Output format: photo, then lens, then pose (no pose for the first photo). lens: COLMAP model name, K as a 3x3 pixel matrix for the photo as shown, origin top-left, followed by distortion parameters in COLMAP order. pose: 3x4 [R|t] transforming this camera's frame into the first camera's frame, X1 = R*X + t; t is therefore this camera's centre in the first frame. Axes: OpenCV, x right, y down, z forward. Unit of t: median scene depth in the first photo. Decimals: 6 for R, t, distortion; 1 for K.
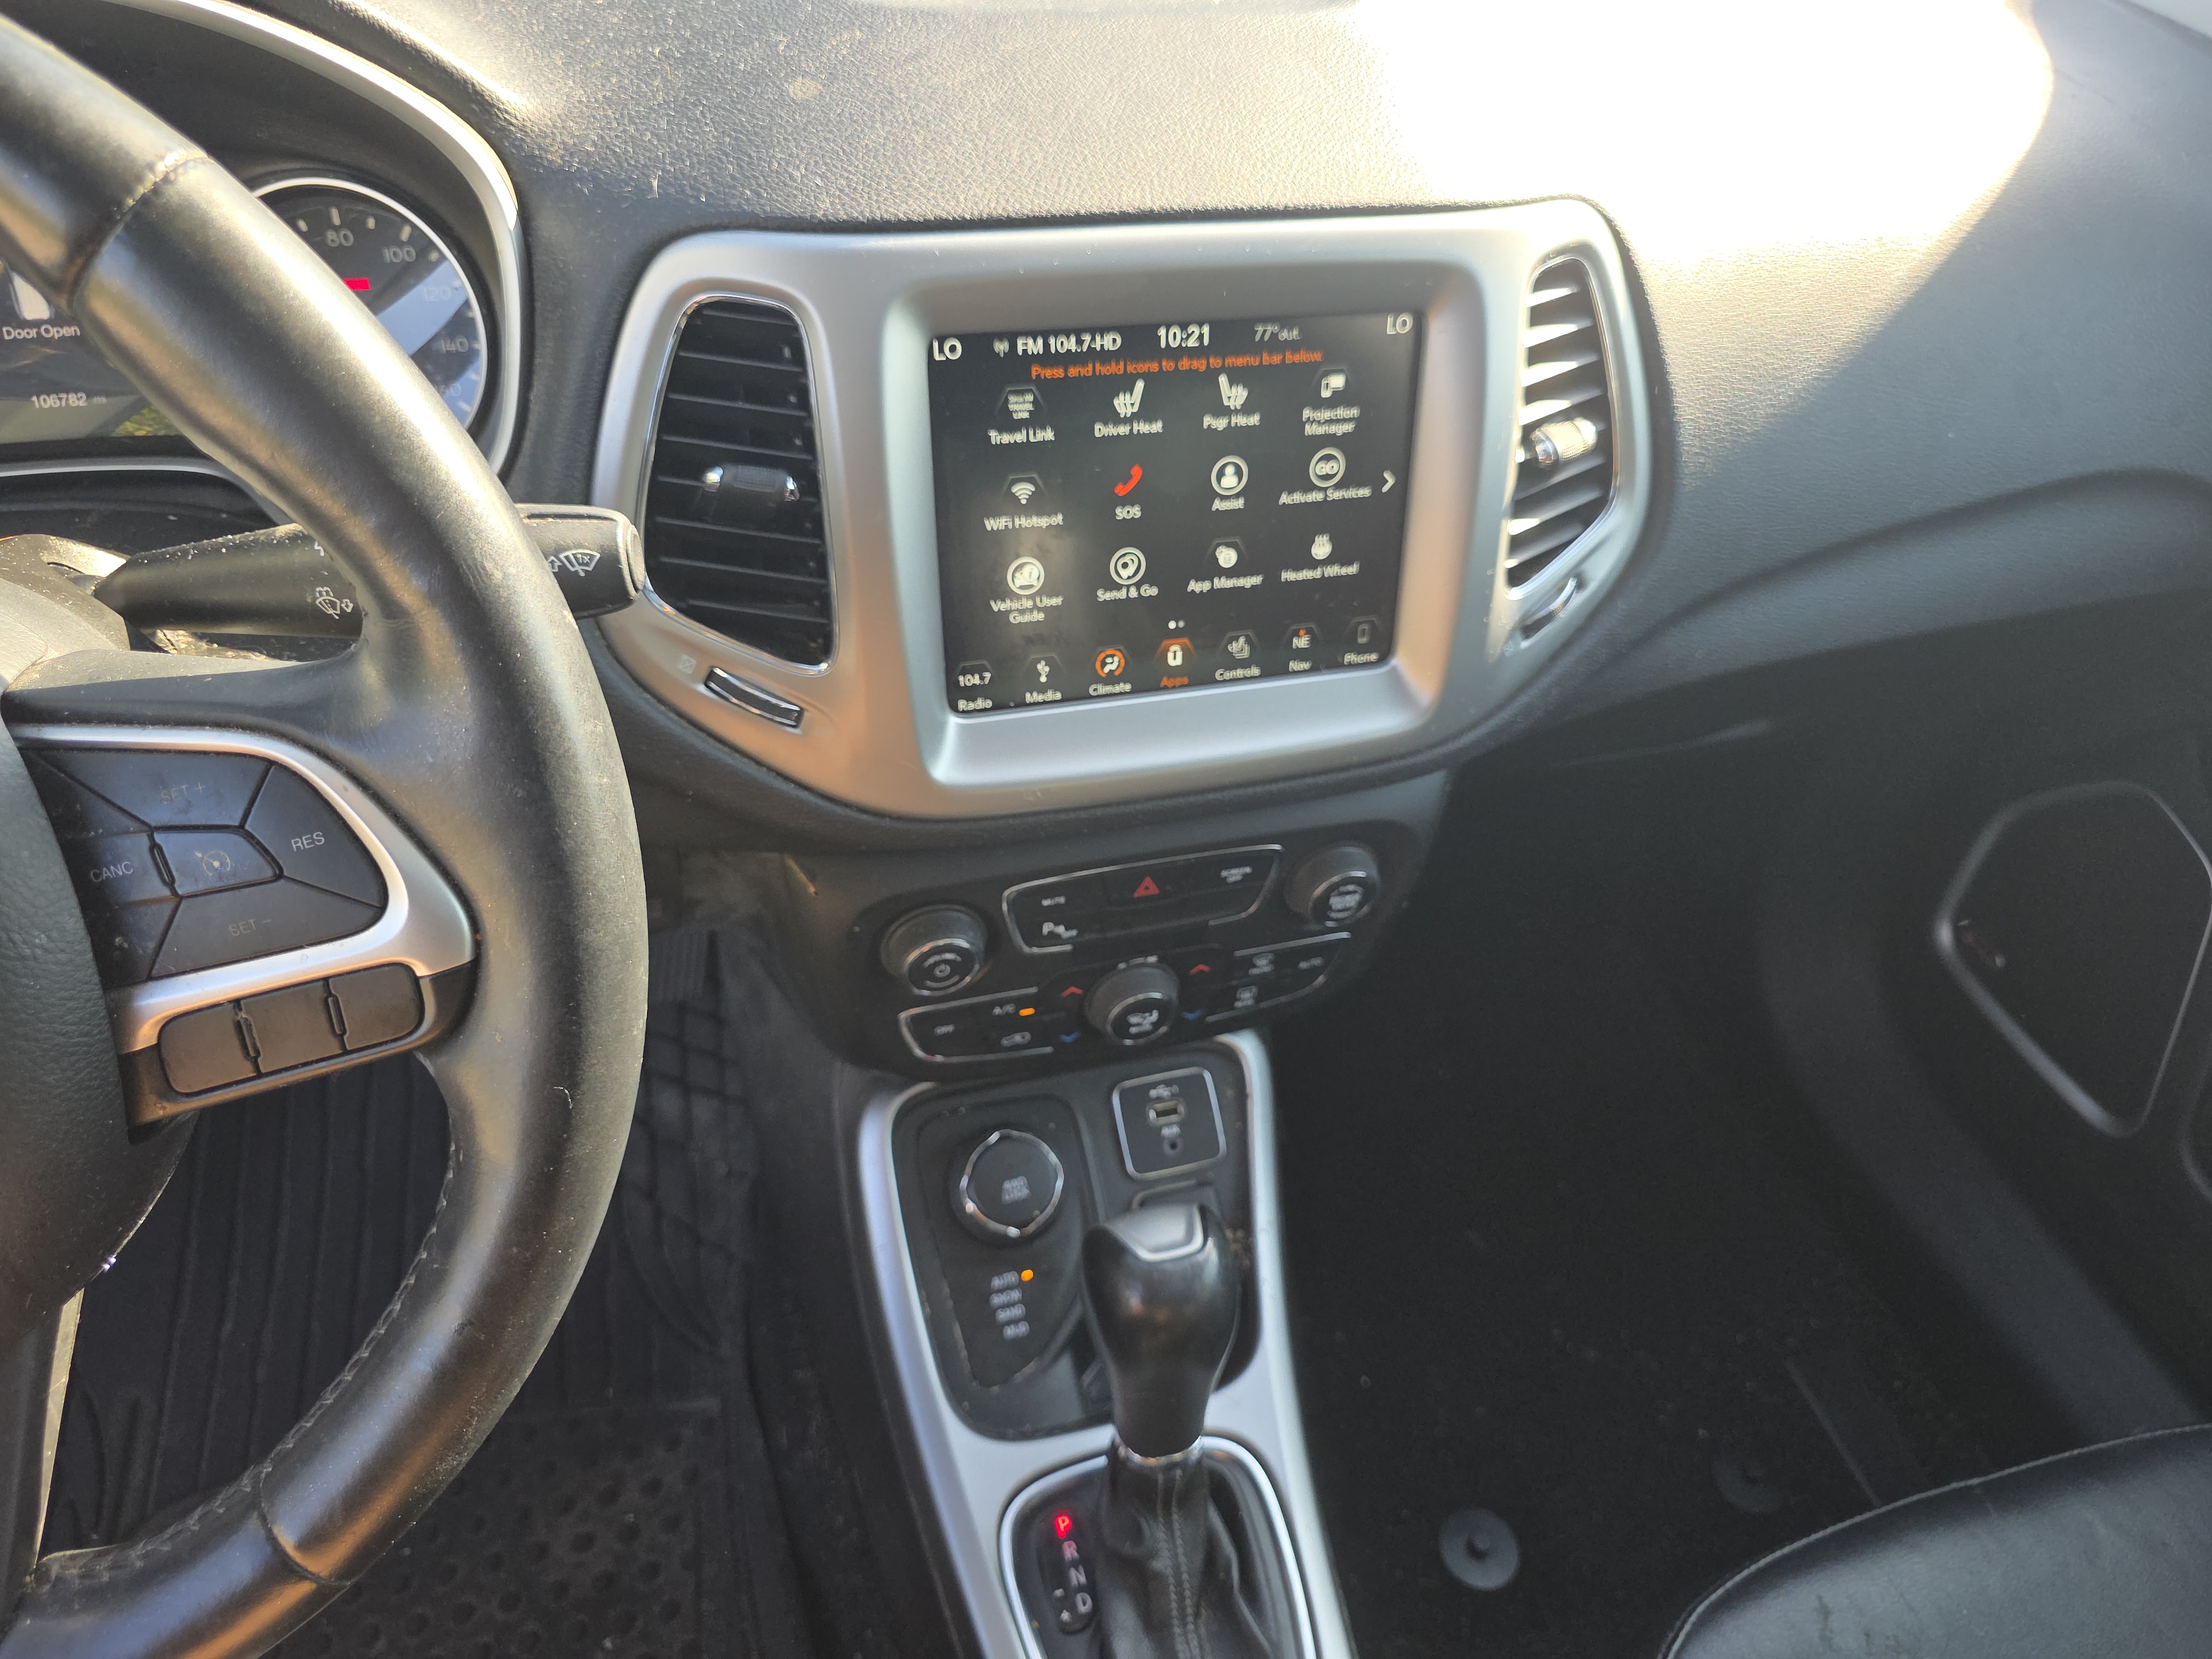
lens RADIAL K [[1506.6, 0, 1106.0], [0, 1506.6, 829.5], [0, 0, 1]] dist [0.005253, -0.000661]
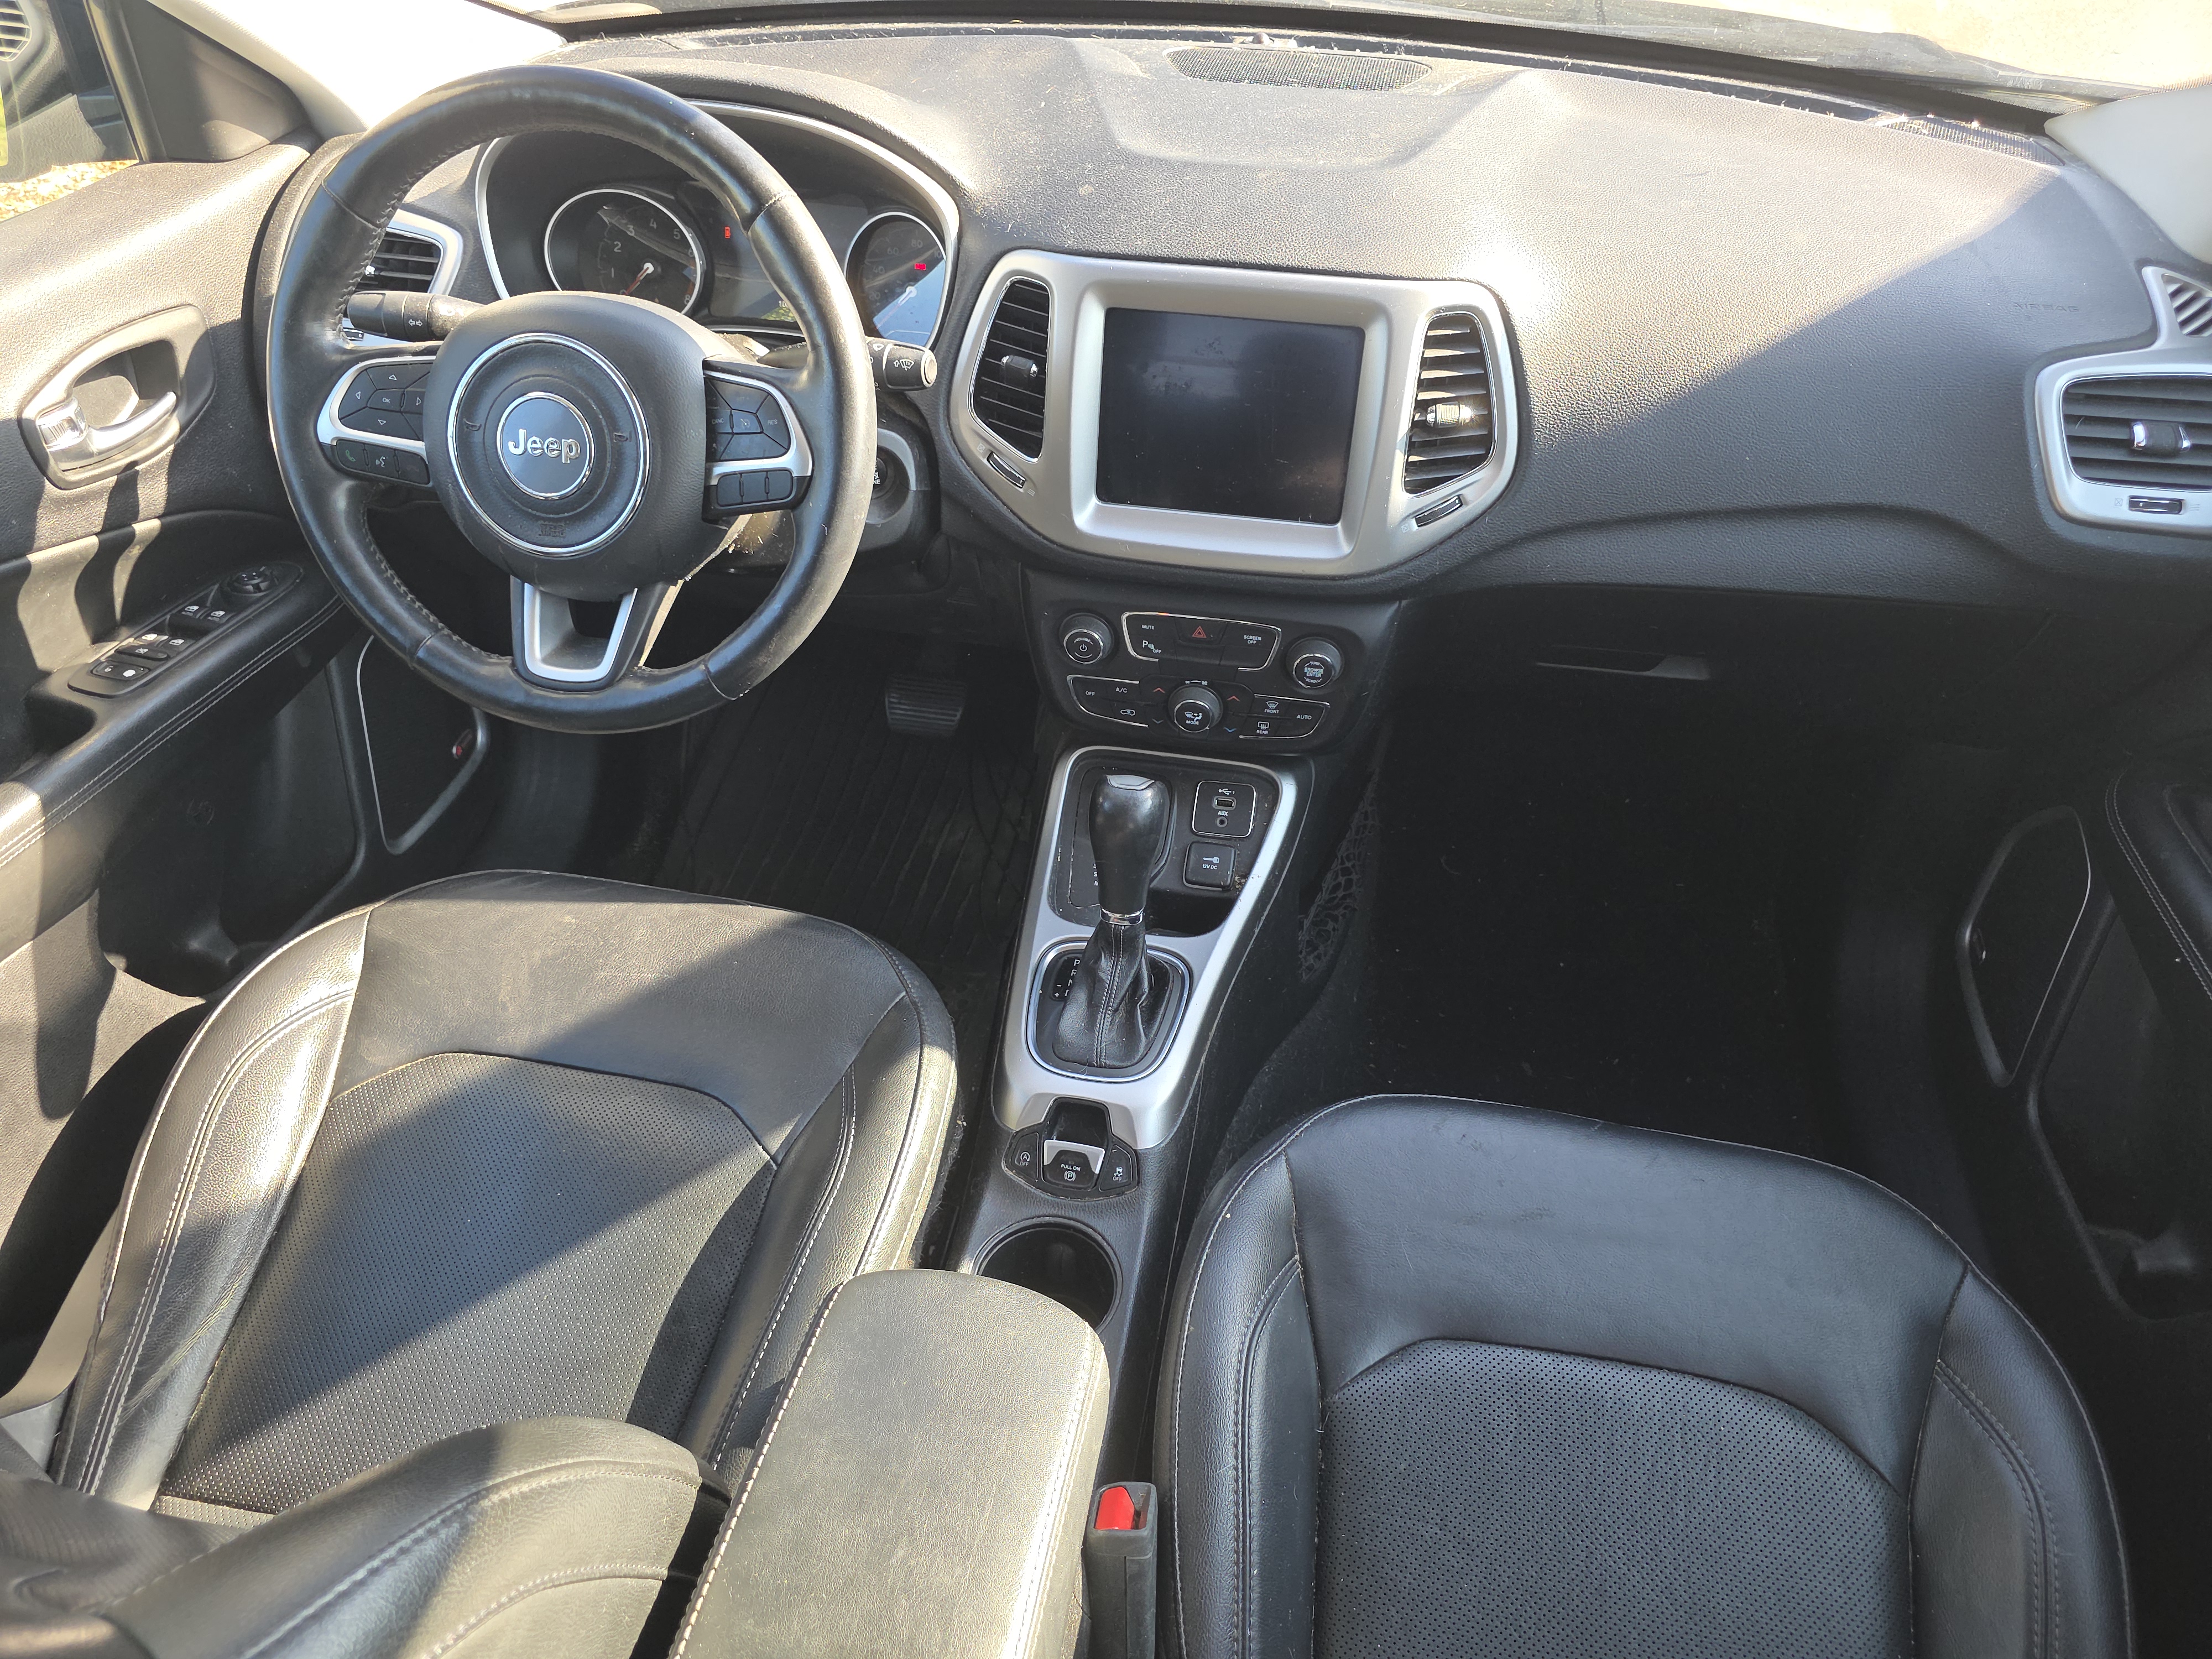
lens RADIAL K [[1489.1, 0, 1102.7], [0, 1489.1, 857.9], [0, 0, 1]] dist [0.050191, -0.069244]
pose [[0.886366, 0.254322, -0.386879, 0.778114], [-0.266186, 0.963632, 0.023610, 0.326927], [0.378814, 0.082055, 0.921828, -0.777895]]
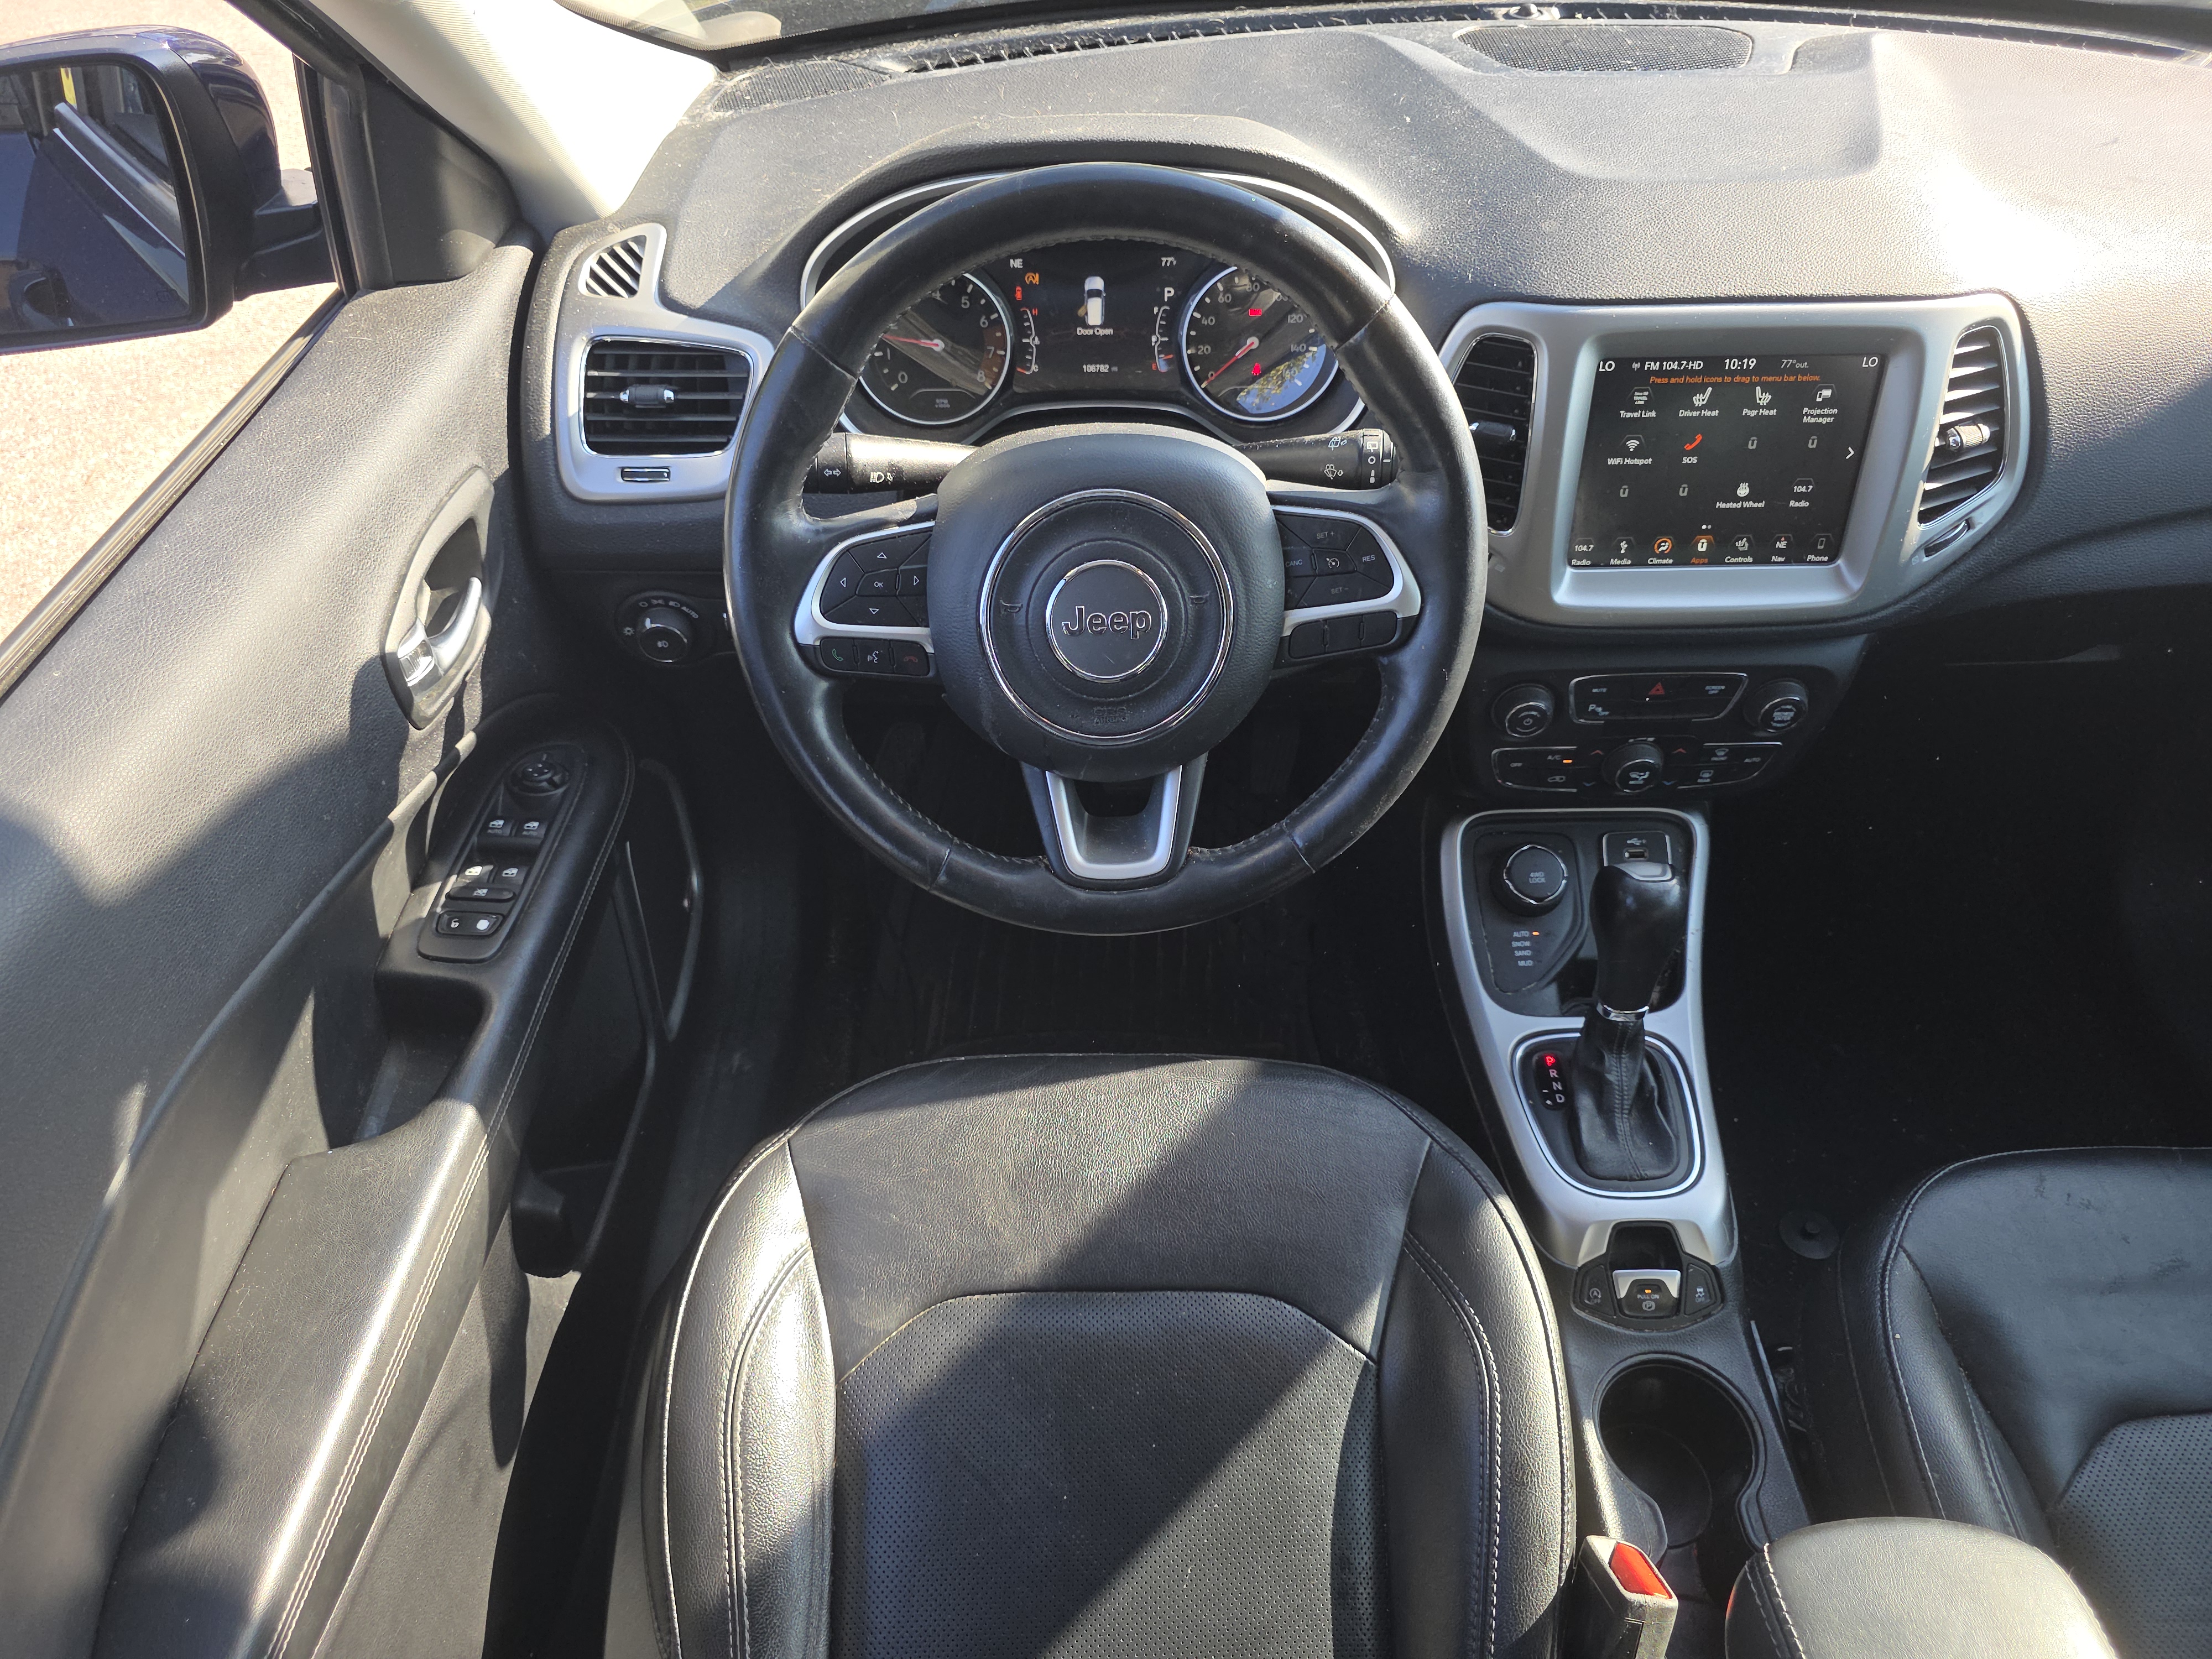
lens RADIAL K [[1513.5, 0, 1089.3], [0, 1513.5, 852.4], [0, 0, 1]] dist [0.051112, -0.074645]
pose [[0.959211, 0.131864, -0.250051, -0.147613], [-0.123675, 0.991149, 0.048258, 0.240623], [0.254201, -0.015365, 0.967029, -0.897713]]
